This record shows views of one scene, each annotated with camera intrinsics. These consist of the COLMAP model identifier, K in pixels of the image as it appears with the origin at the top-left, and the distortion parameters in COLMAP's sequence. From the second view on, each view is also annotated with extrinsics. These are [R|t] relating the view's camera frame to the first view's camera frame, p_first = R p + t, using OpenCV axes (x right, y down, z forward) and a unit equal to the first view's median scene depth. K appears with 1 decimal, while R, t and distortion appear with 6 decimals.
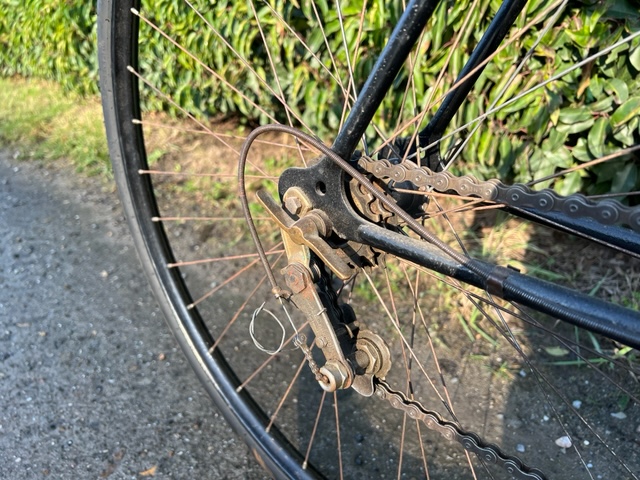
lens RADIAL K [[497.6, 0, 321.7], [0, 497.6, 240.1], [0, 0, 1]] dist [0.010278, -0.043365]
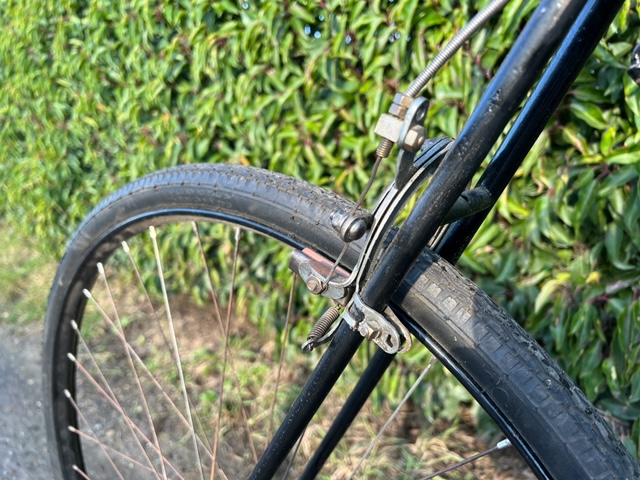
lens RADIAL K [[497.6, 0, 323.9], [0, 497.6, 237.9], [0, 0, 1]] dist [0.010278, -0.043365]
pose [[0.999547, -0.007994, 0.029022, 0.066210], [0.012870, 0.985022, -0.171948, -0.162389], [-0.027213, 0.172244, 0.984678, -0.086476]]
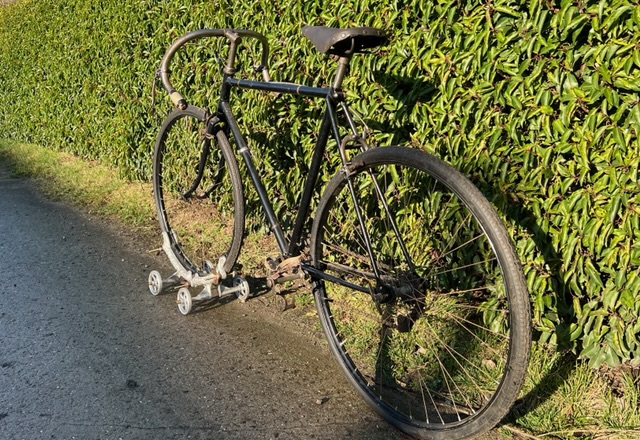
lens RADIAL K [[759.6, 0, 331.3], [0, 759.6, 239.5], [0, 0, 1]] dist [0.004493, 0.000000]
pose [[0.977977, 0.058619, -0.200314, 0.848338], [-0.091561, 0.982964, -0.159371, 0.307274], [0.187559, 0.174201, 0.966683, -1.579615]]
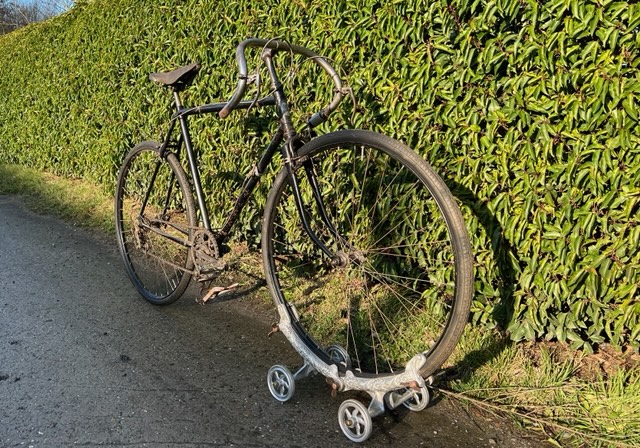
lens RADIAL K [[759.1, 0, 317.7], [0, 759.1, 220.0], [0, 0, 1]] dist [0.006639, 0.000000]
pose [[0.983002, 0.056164, -0.174791, 0.904726], [-0.096423, 0.968117, -0.231198, 0.447631], [0.156233, 0.244122, 0.957077, -1.846373]]
